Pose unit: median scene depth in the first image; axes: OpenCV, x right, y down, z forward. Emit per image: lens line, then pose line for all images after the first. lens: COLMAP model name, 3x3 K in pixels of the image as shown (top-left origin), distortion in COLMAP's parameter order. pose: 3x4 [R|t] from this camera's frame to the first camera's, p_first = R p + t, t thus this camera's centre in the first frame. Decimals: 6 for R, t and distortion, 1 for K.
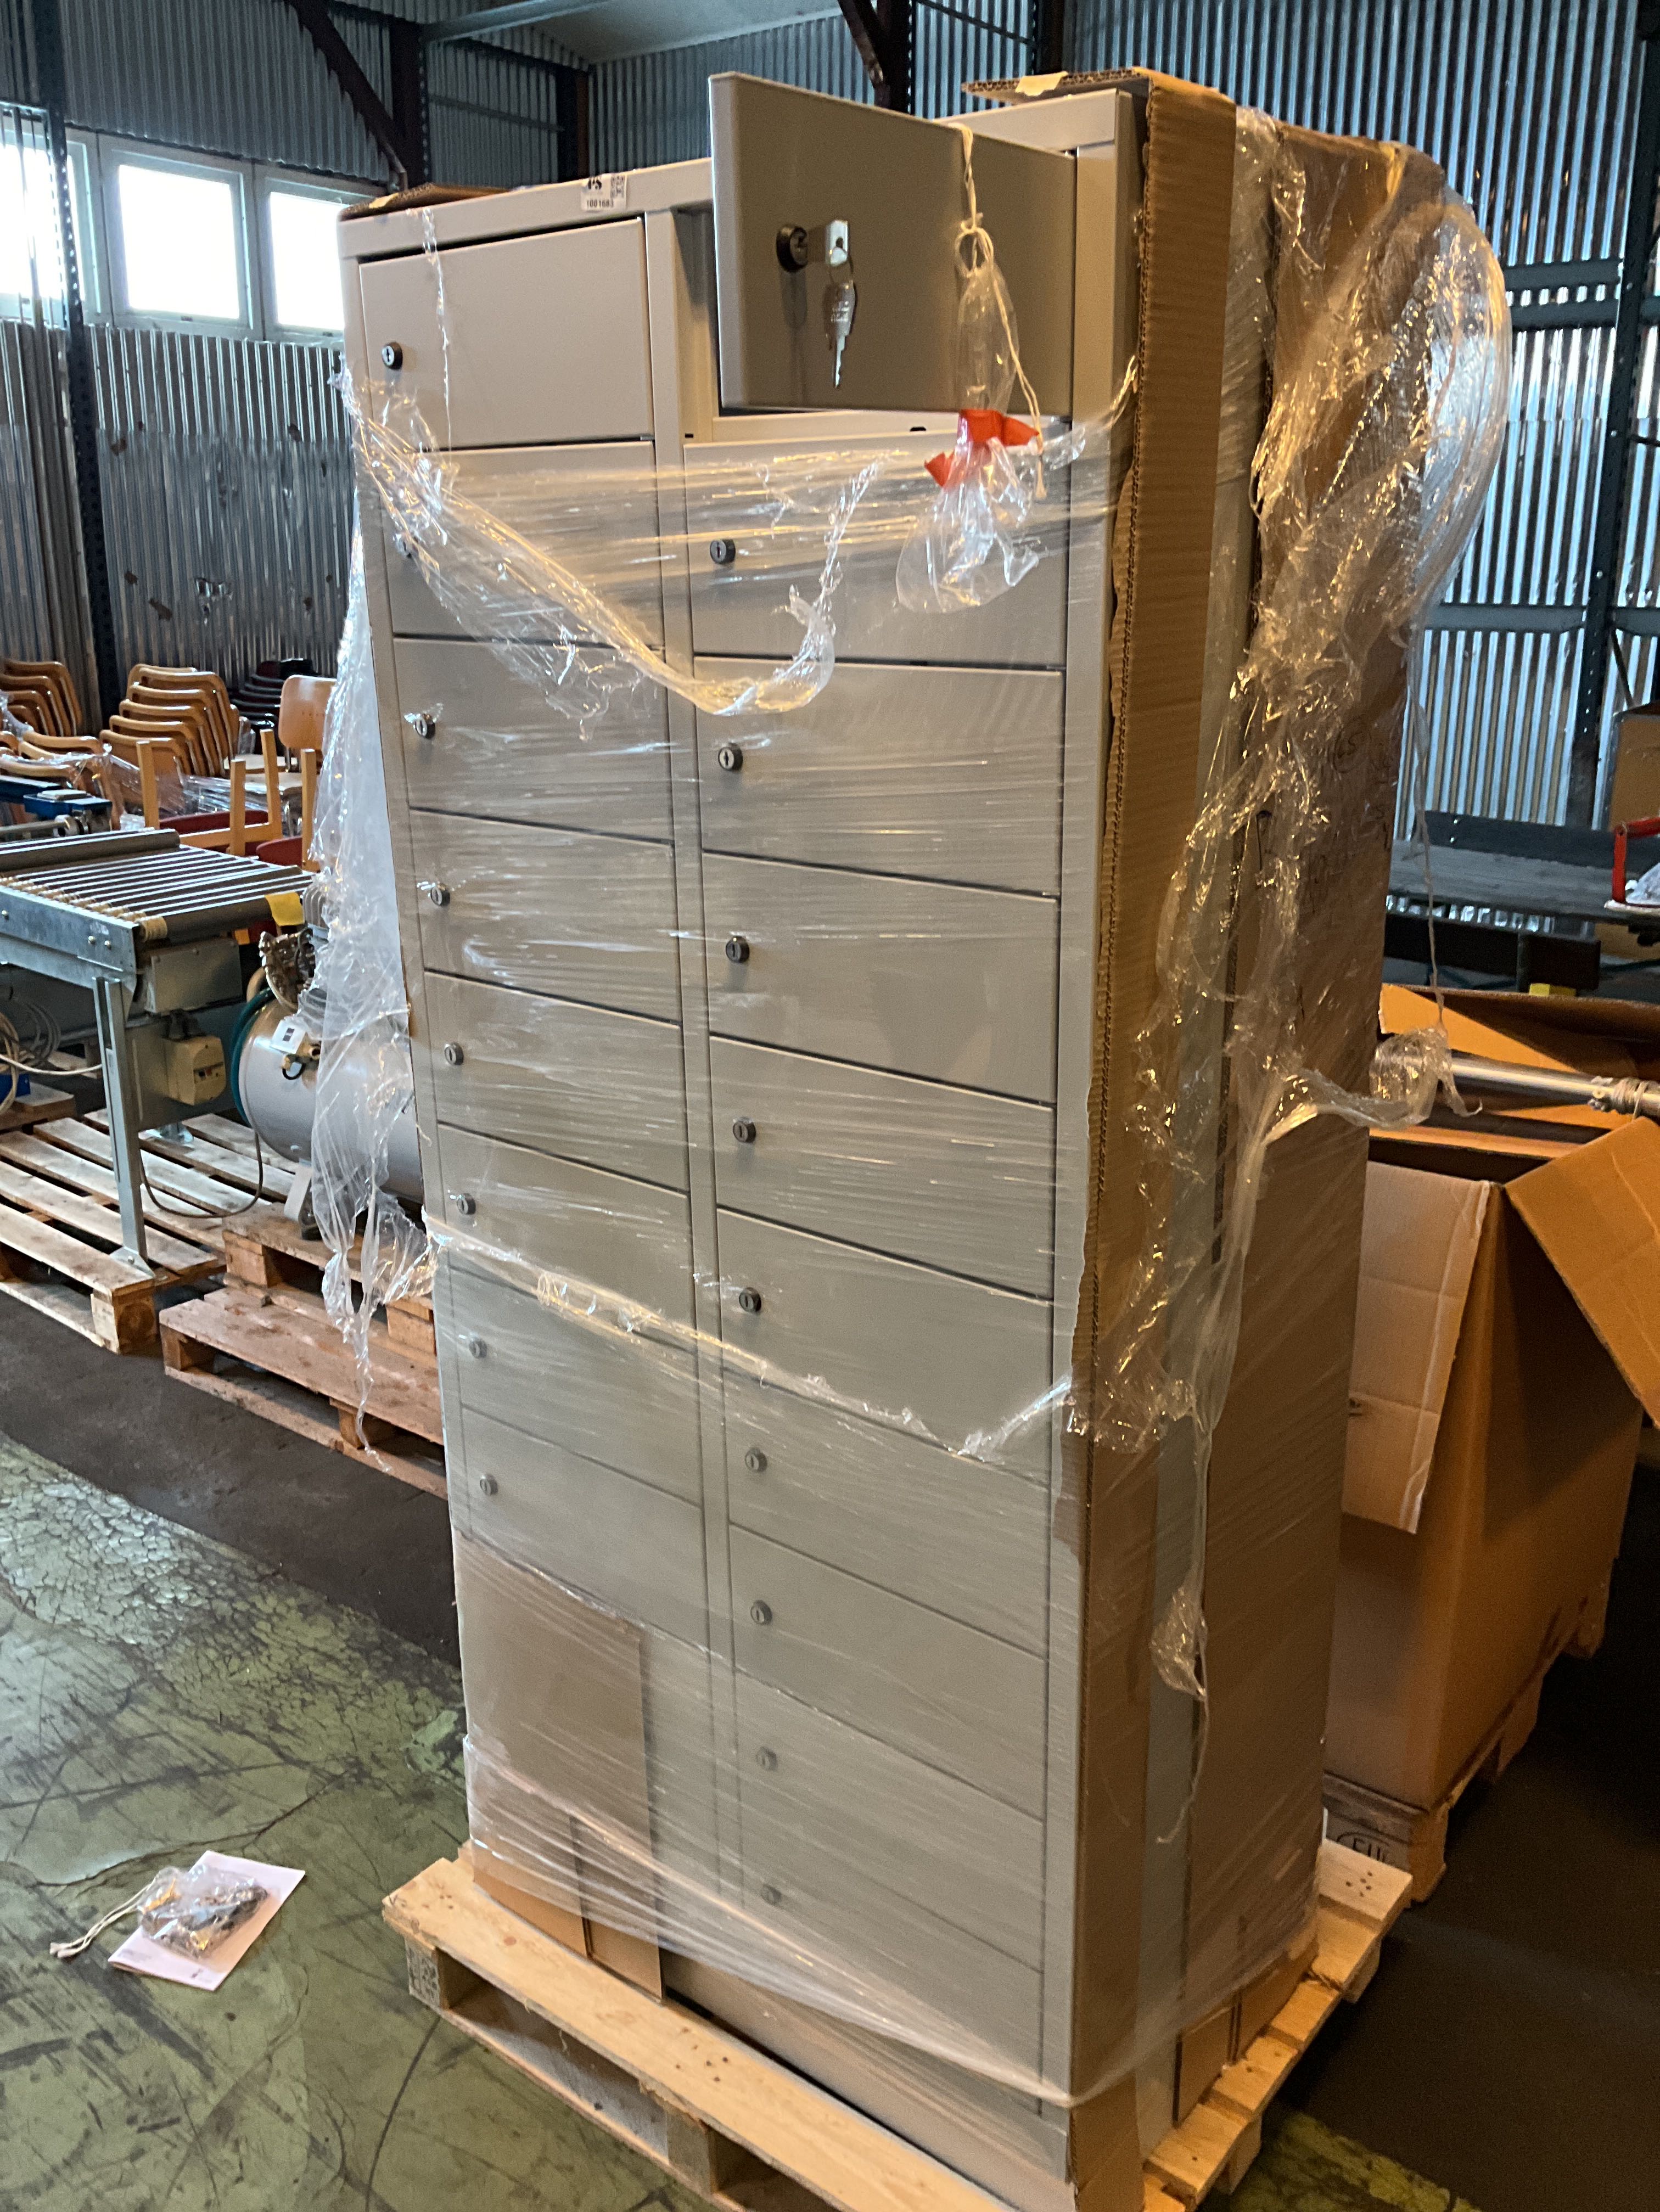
lens RADIAL K [[1788.9, 0, 831.2], [0, 1788.9, 1098.9], [0, 0, 1]] dist [0.101457, -0.198371]
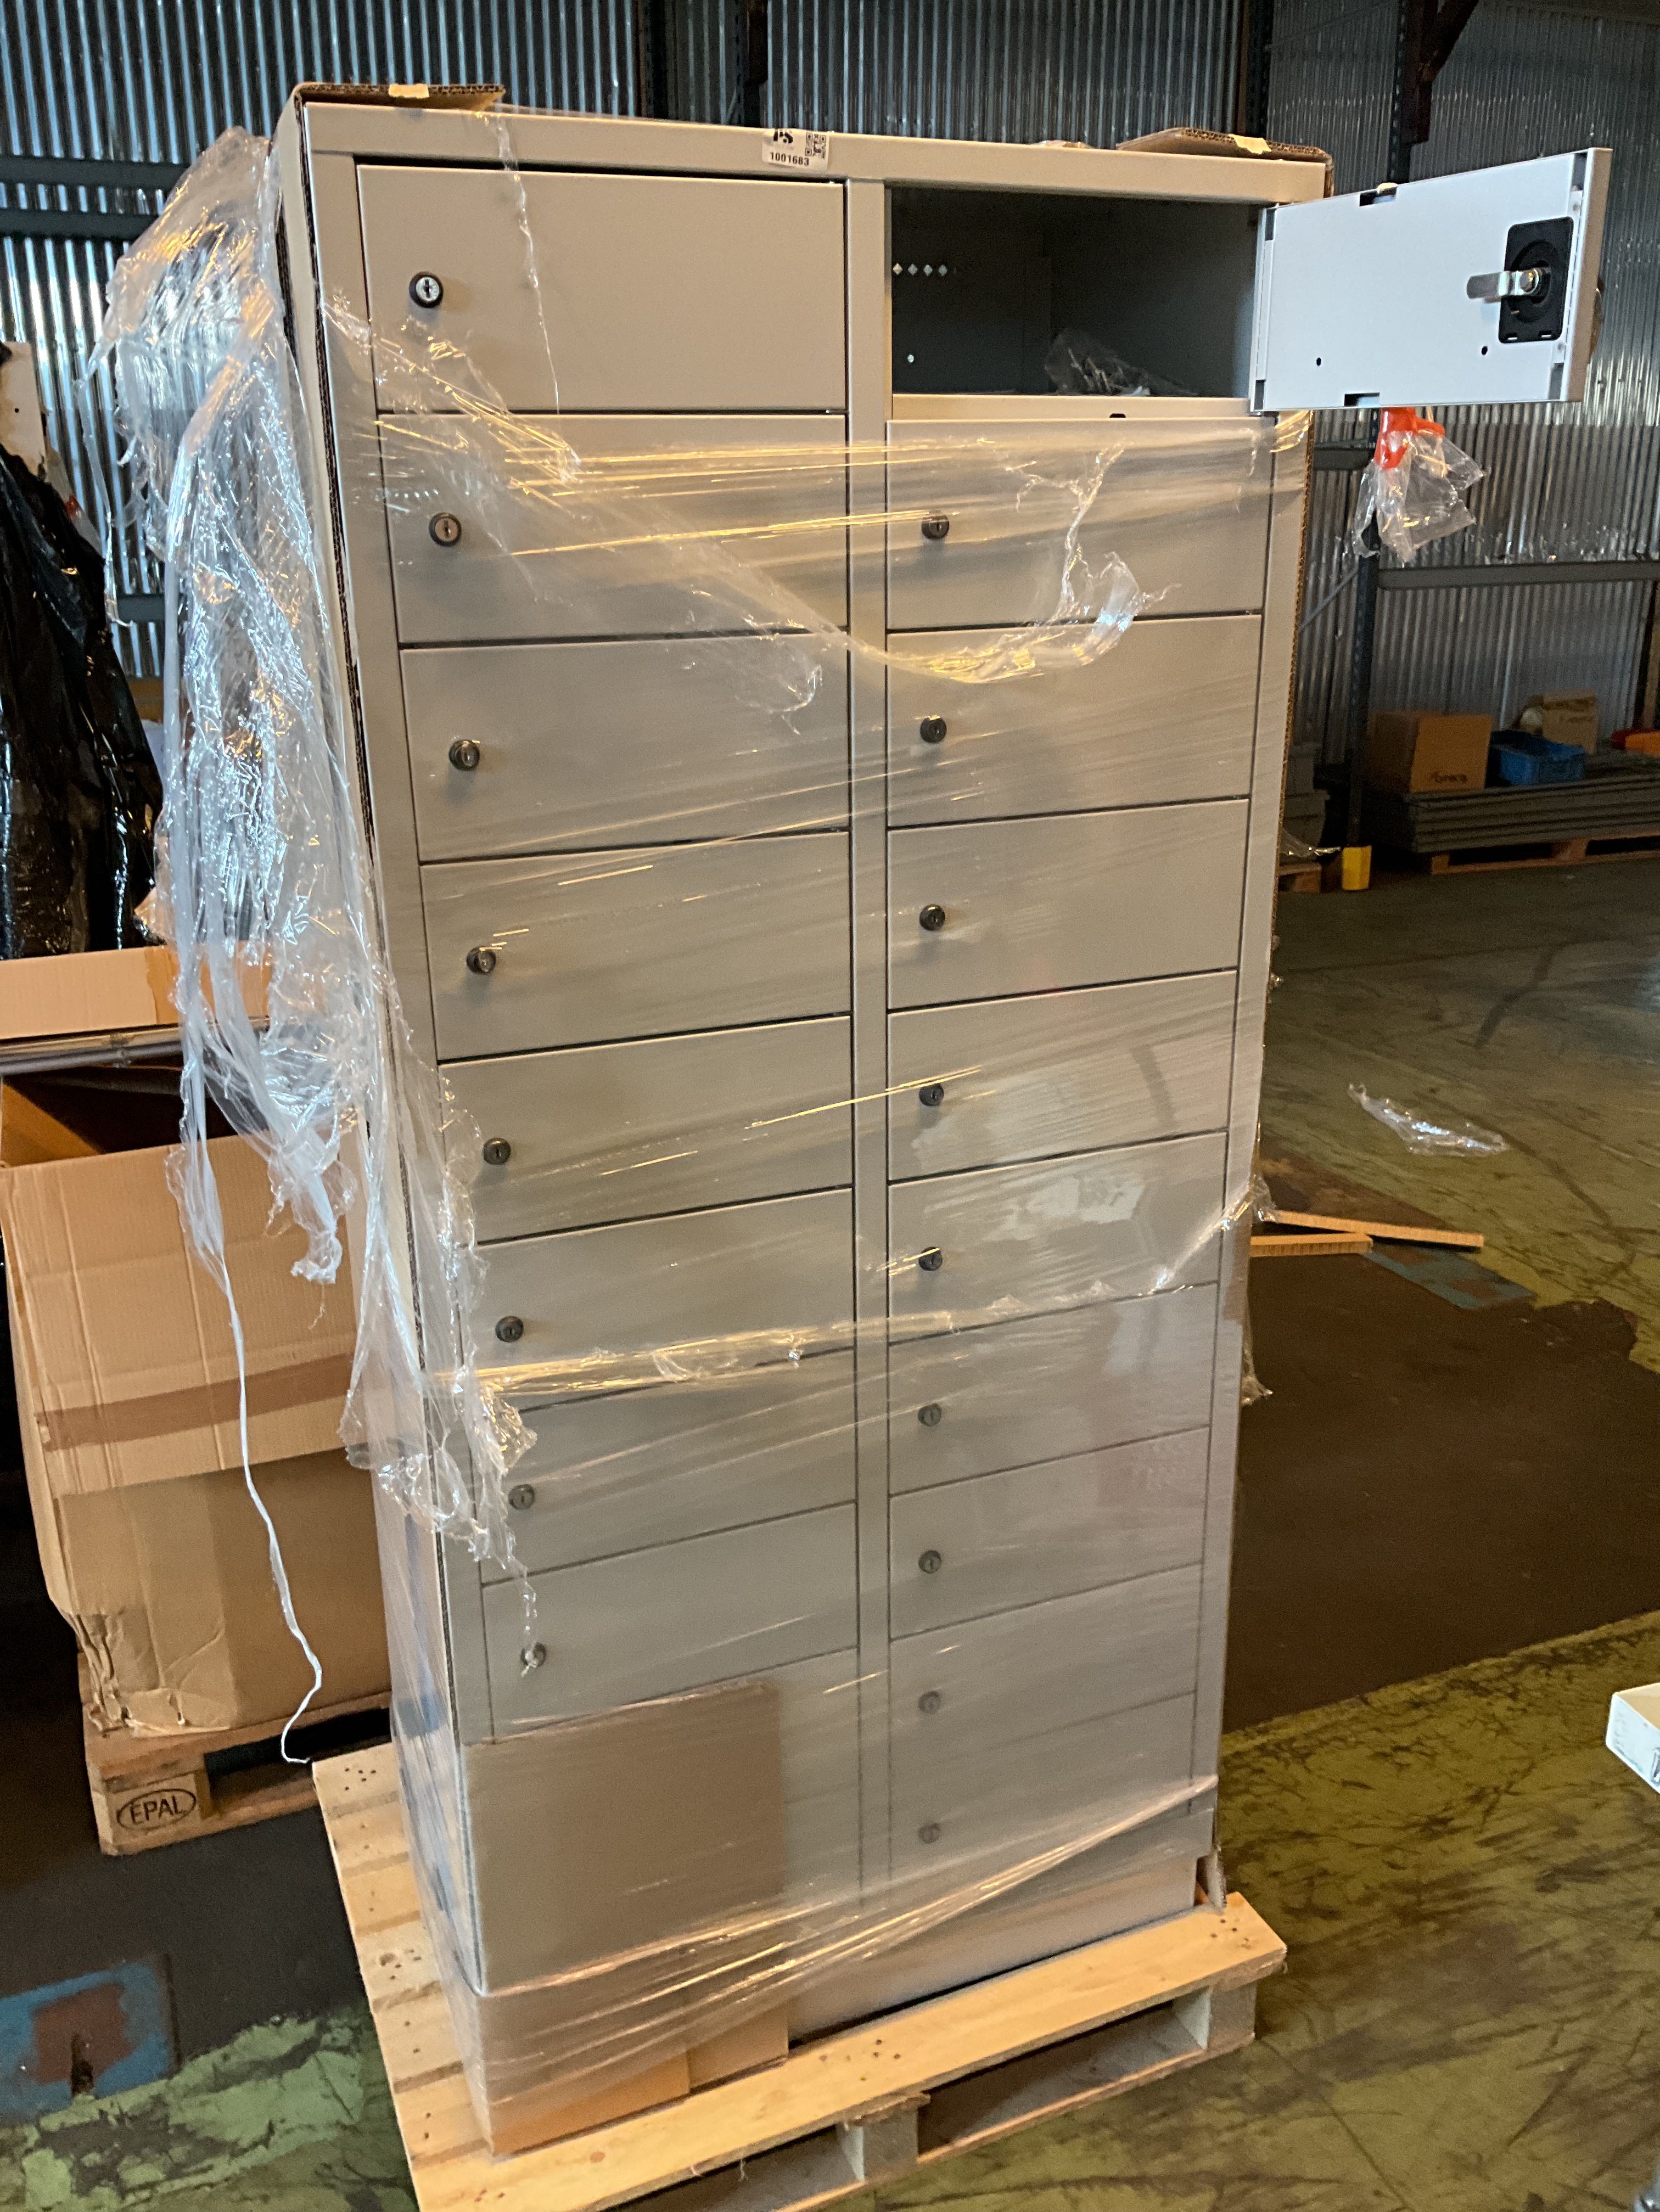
lens RADIAL K [[1788.9, 0, 831.2], [0, 1788.9, 1098.9], [0, 0, 1]] dist [0.101457, -0.198371]
pose [[0.503719, -0.270582, 0.820398, -0.985082], [0.269199, 0.951558, 0.148554, -0.157895], [-0.820853, 0.146021, 0.552158, 0.515259]]
